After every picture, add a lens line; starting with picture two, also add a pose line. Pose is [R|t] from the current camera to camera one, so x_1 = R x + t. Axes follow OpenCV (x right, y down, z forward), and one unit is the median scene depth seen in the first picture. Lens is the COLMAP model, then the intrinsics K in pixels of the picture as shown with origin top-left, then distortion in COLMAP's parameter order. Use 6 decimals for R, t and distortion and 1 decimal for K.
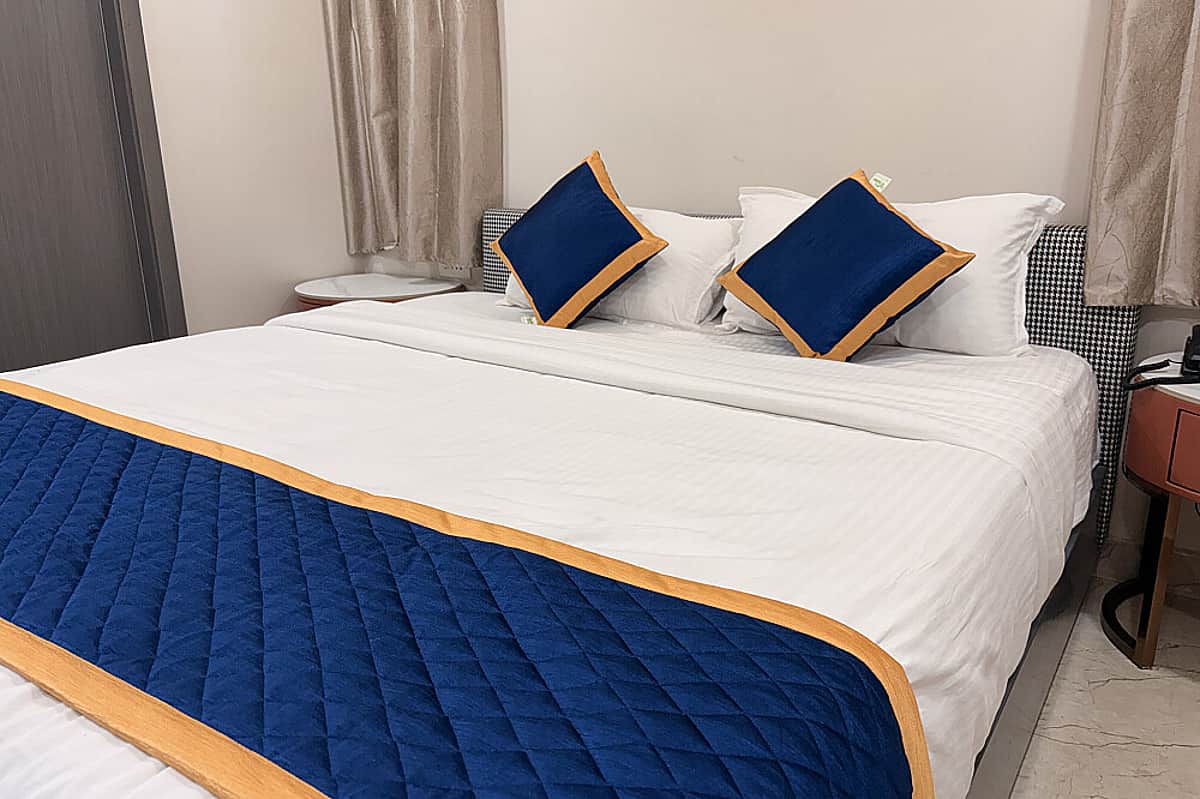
lens RADIAL K [[921.1, 0, 592.6], [0, 921.1, 398.4], [0, 0, 1]] dist [0.000740, -0.002248]
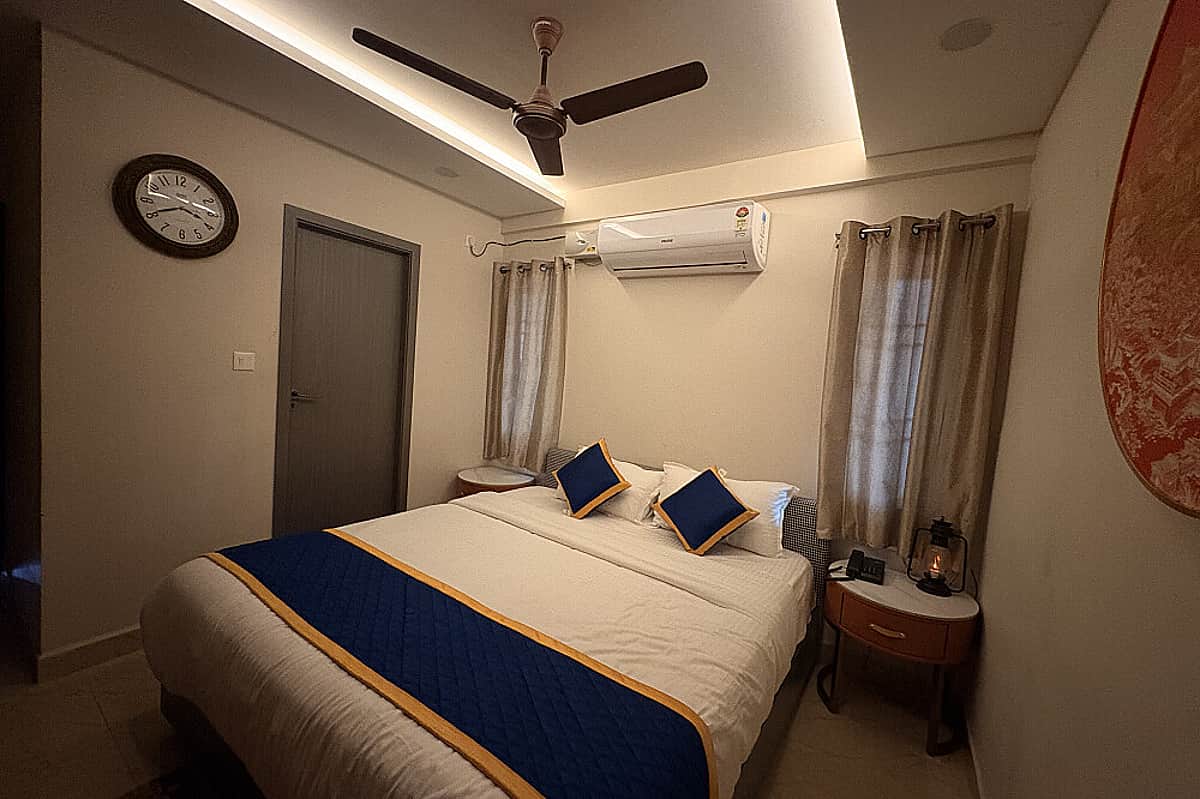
lens RADIAL K [[472.4, 0, 601.7], [0, 472.4, 400.1], [0, 0, 1]] dist [0.000755, -0.000823]
pose [[0.994143, 0.106277, 0.019598, -0.037638], [-0.099223, 0.969493, -0.224140, -0.104378], [-0.042821, 0.220882, 0.974360, -0.194055]]
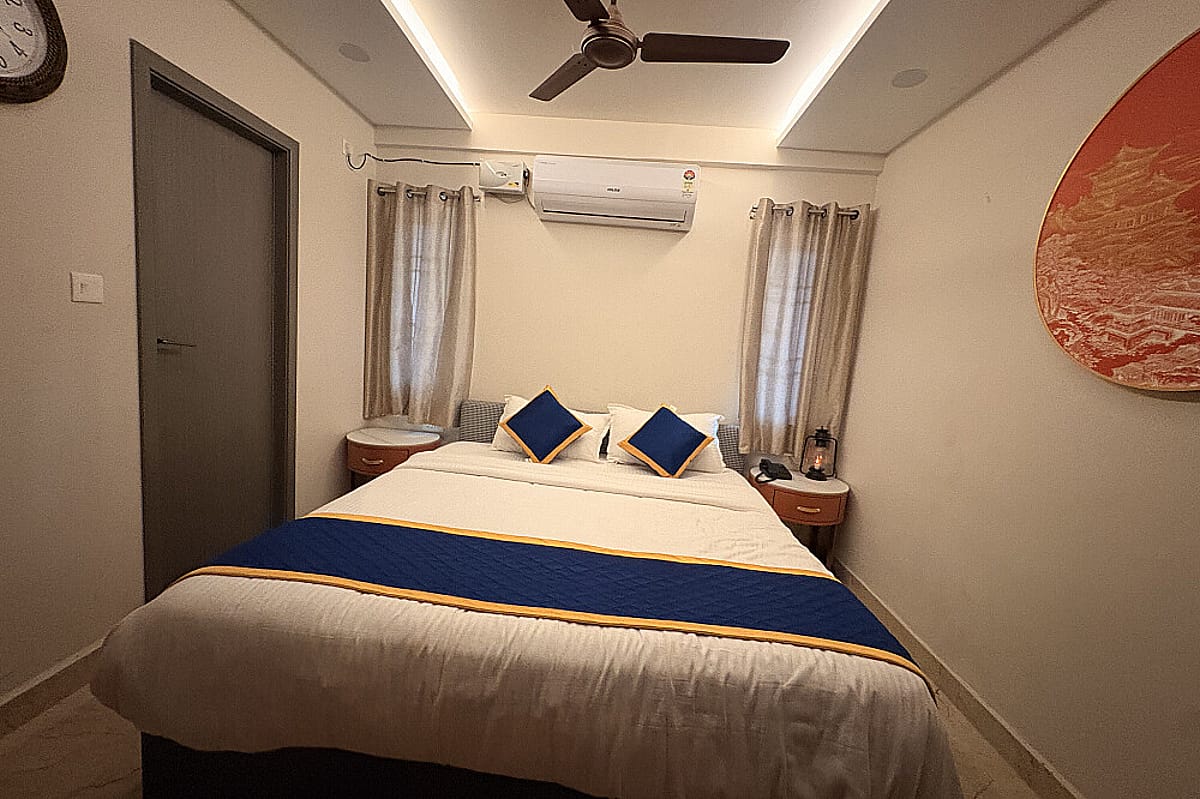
lens RADIAL K [[472.4, 0, 594.5], [0, 472.4, 400.4], [0, 0, 1]] dist [0.000755, -0.000823]
pose [[0.856213, 0.040617, 0.515024, -0.561157], [0.036276, 0.989717, -0.138362, -0.068715], [-0.515348, 0.137150, 0.845935, -0.059744]]
